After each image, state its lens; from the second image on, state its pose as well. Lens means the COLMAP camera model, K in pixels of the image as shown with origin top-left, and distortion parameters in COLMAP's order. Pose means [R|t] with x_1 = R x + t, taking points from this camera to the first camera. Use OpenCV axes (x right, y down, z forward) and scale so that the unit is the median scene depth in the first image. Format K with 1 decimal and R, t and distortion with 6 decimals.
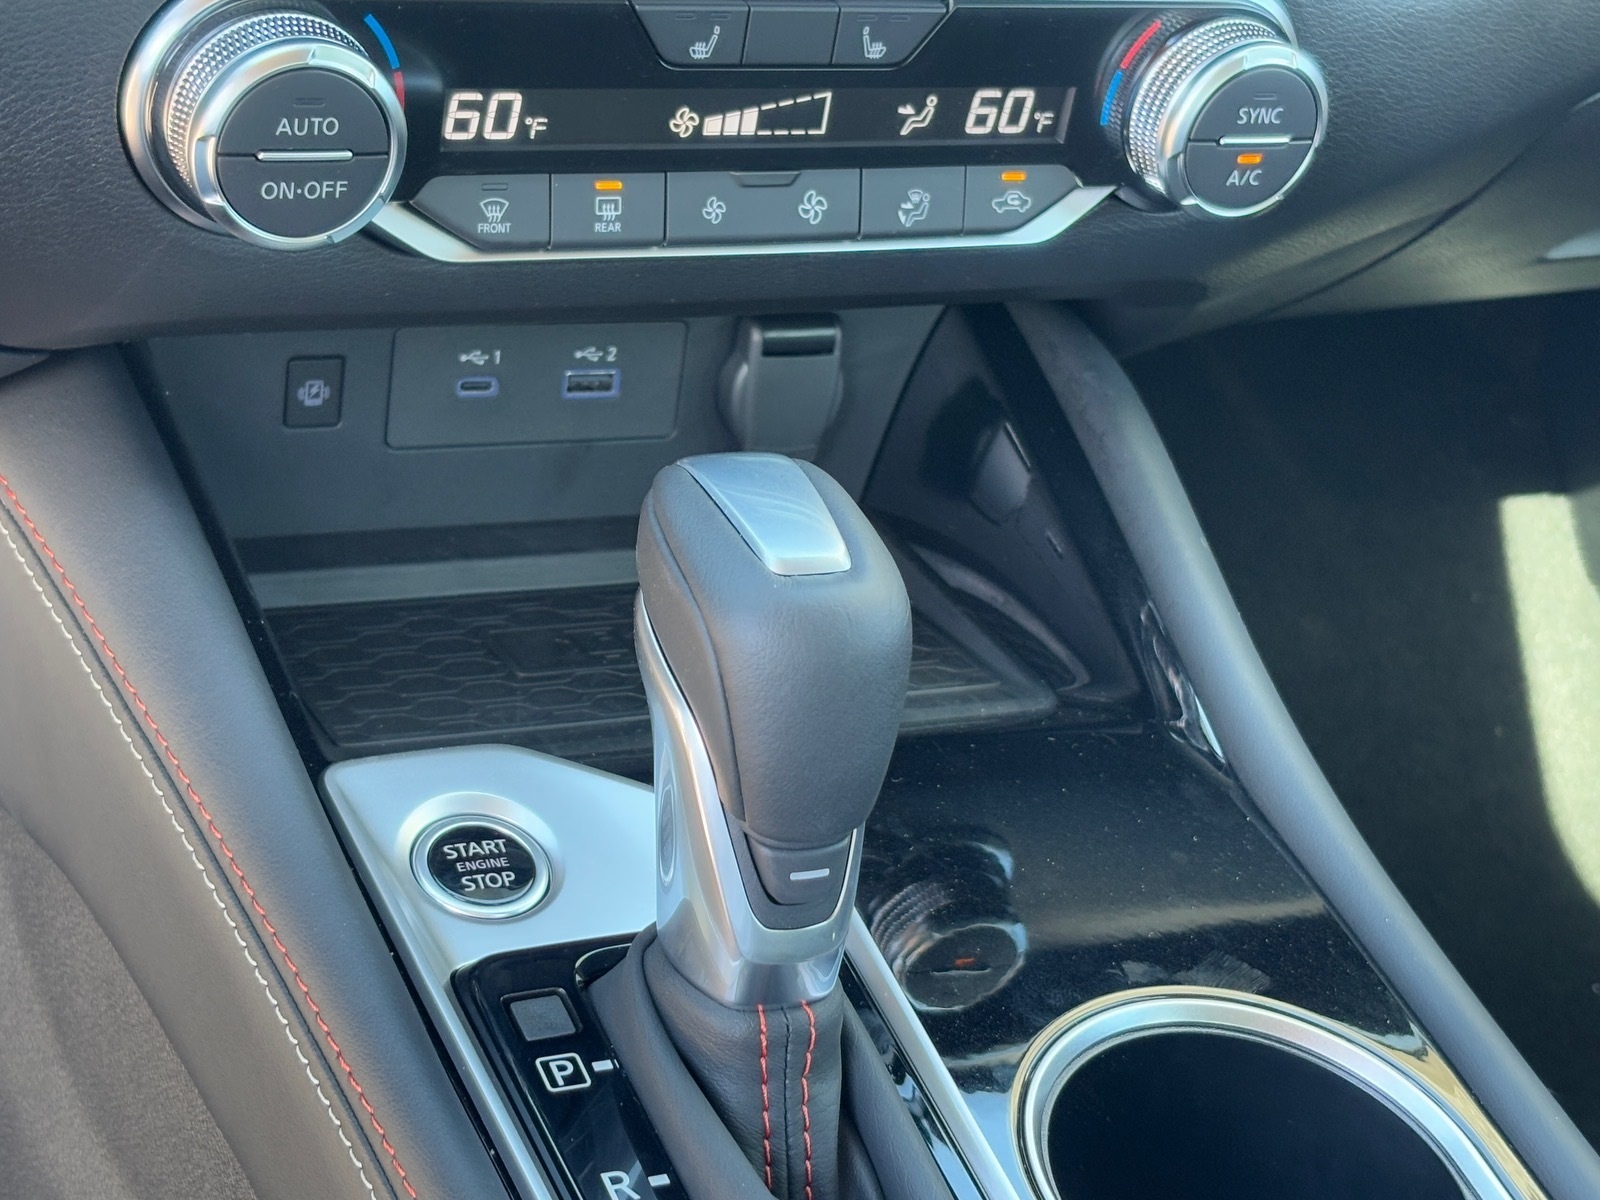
lens RADIAL K [[2852.7, 0, 786.5], [0, 2852.7, 599.6], [0, 0, 1]] dist [0.150273, 0.000000]
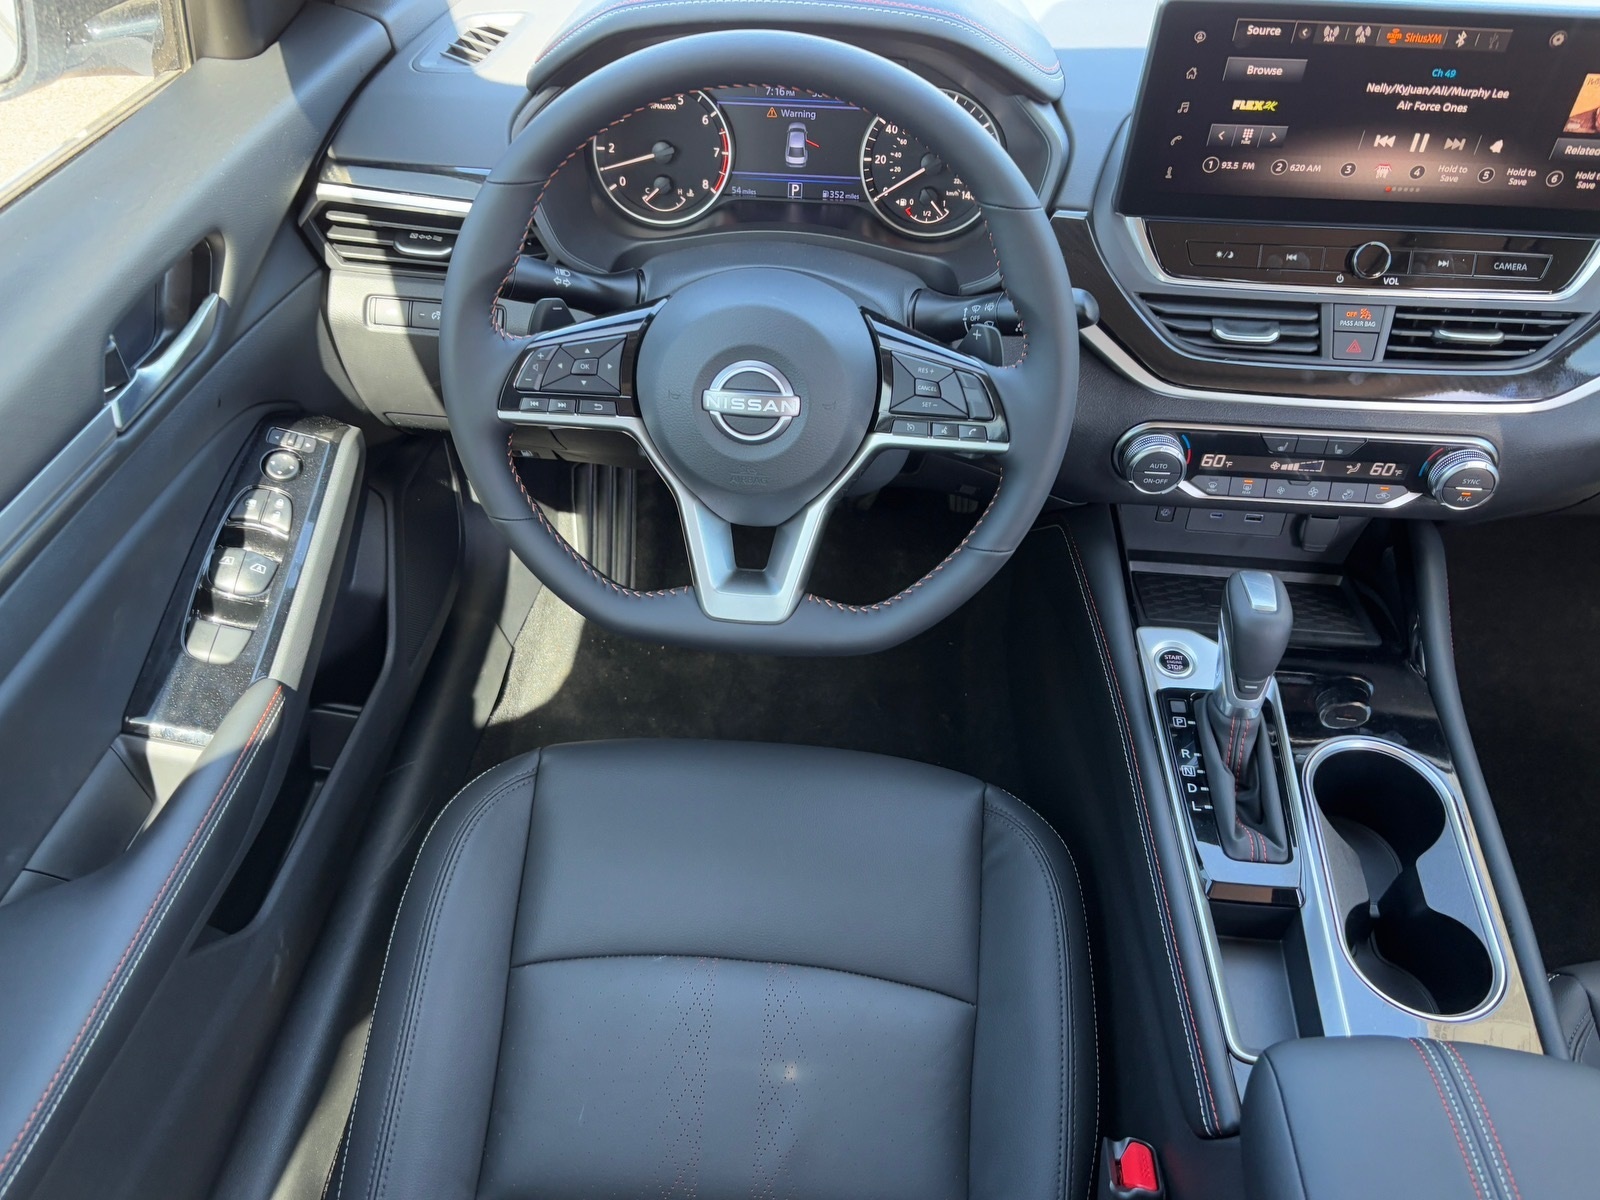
lens RADIAL K [[1257.9, 0, 790.8], [0, 1257.9, 611.4], [0, 0, 1]] dist [0.021874, -0.020759]
pose [[0.862742, 0.191671, -0.467908, 0.207275], [-0.129371, 0.978243, 0.162185, -0.165454], [0.488814, -0.079390, 0.868768, -0.633131]]
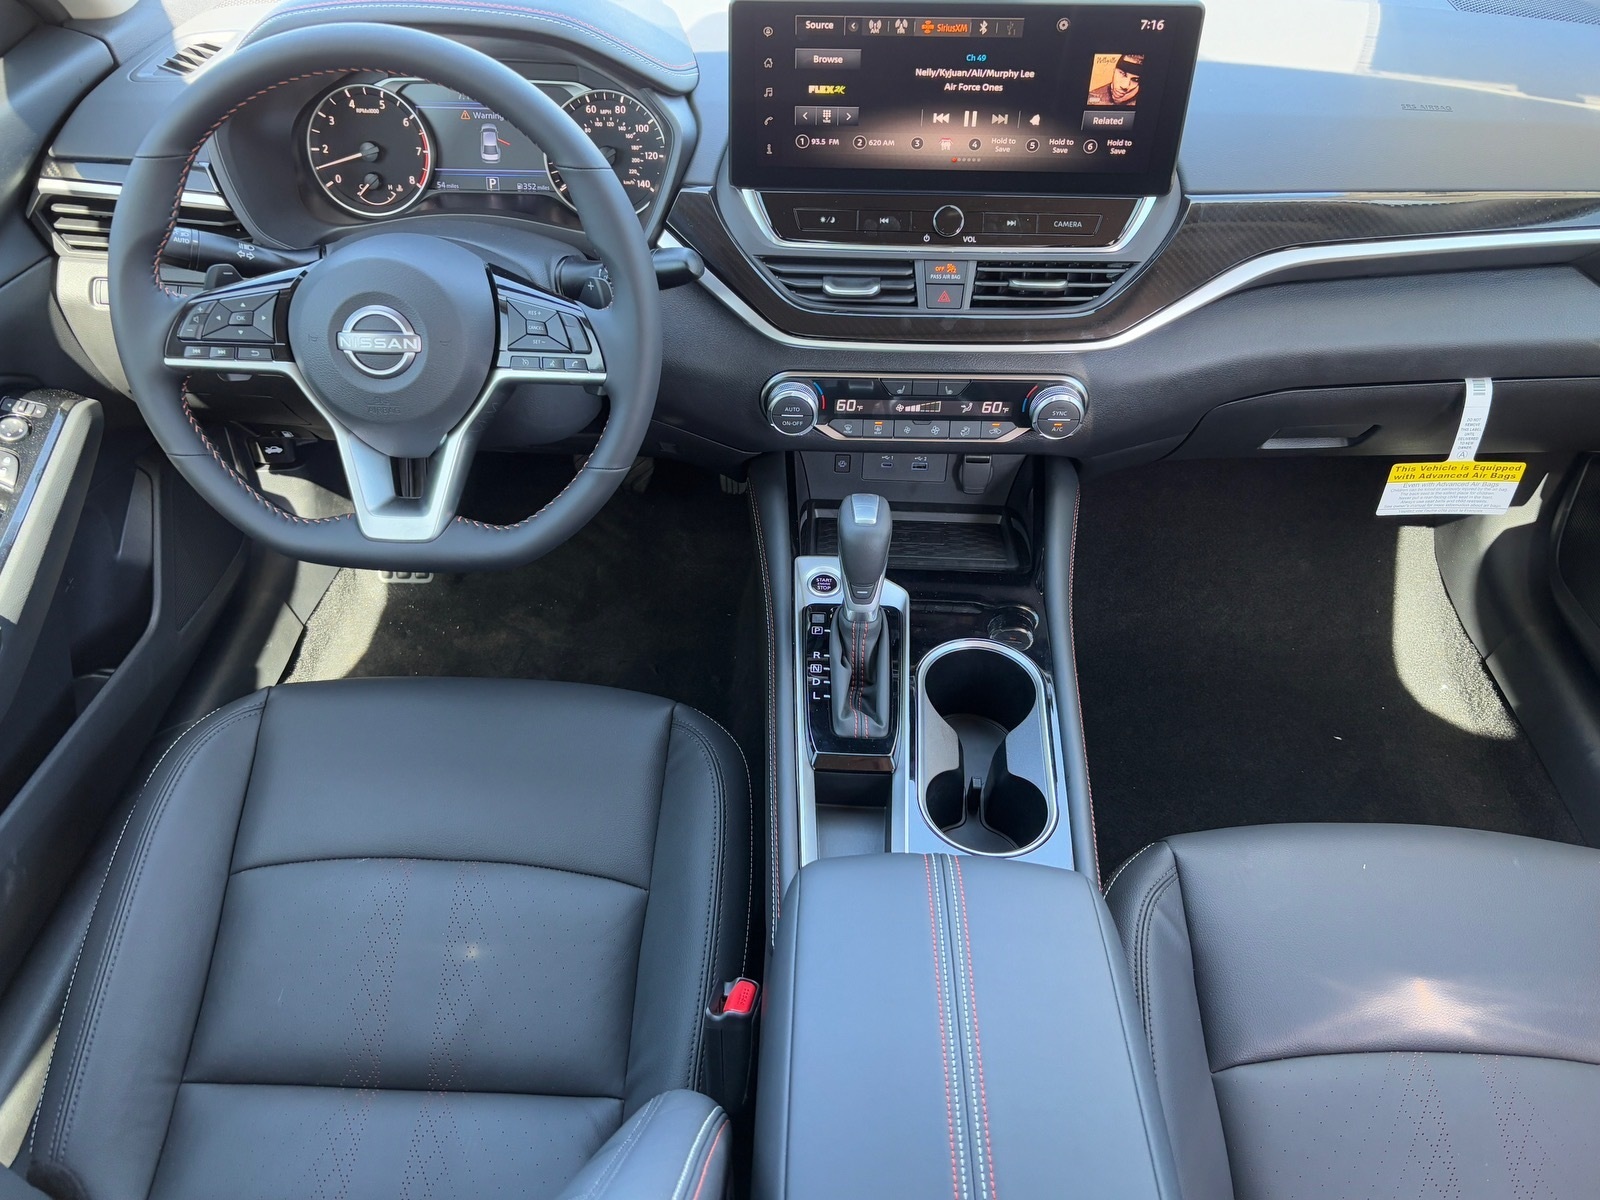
lens RADIAL K [[1257.9, 0, 788.7], [0, 1257.9, 612.6], [0, 0, 1]] dist [0.021874, -0.020759]
pose [[0.880932, 0.144103, -0.450770, 0.655163], [-0.101949, 0.987934, 0.116588, -0.072623], [0.462131, -0.056750, 0.884994, -0.635942]]
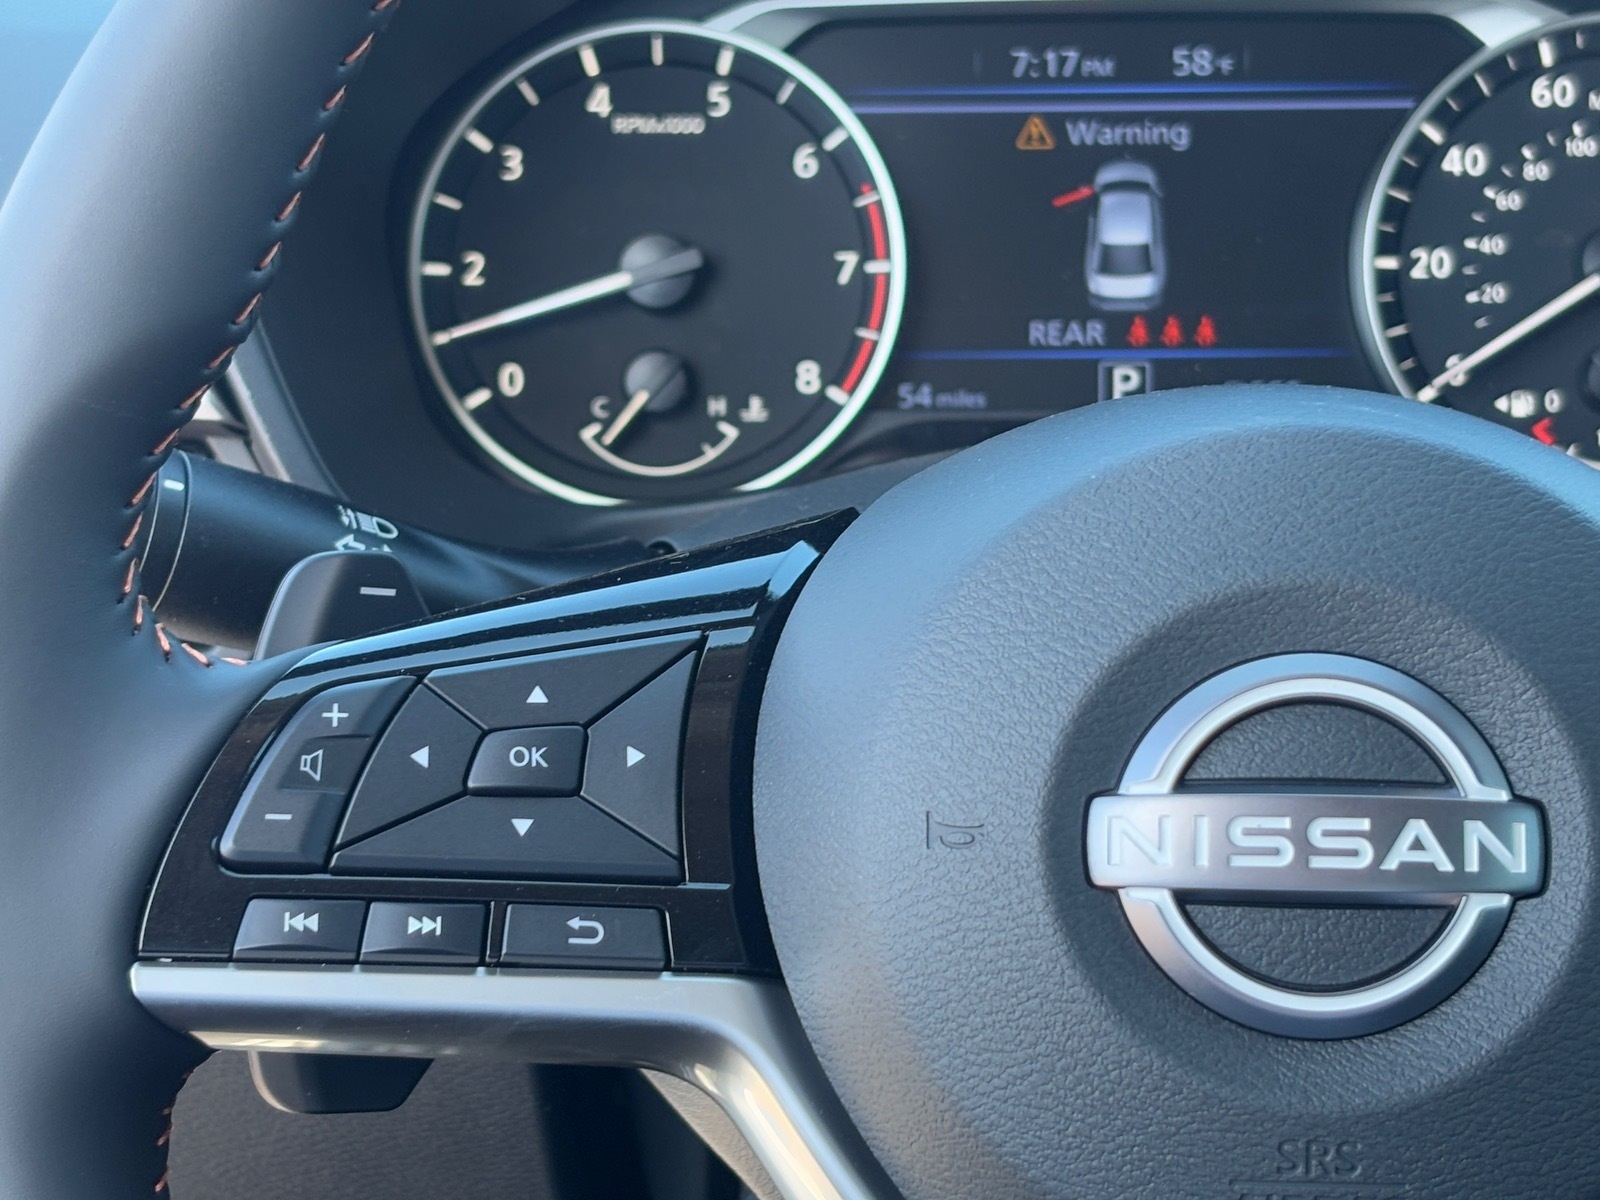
lens RADIAL K [[3471.1, 0, 766.5], [0, 3471.1, 585.0], [0, 0, 1]] dist [0.167827, 0.000000]
pose [[0.881176, -0.058936, -0.469100, -0.189211], [-0.085296, 0.956103, -0.280343, 0.004213], [0.465030, 0.287044, 0.837468, -0.262980]]
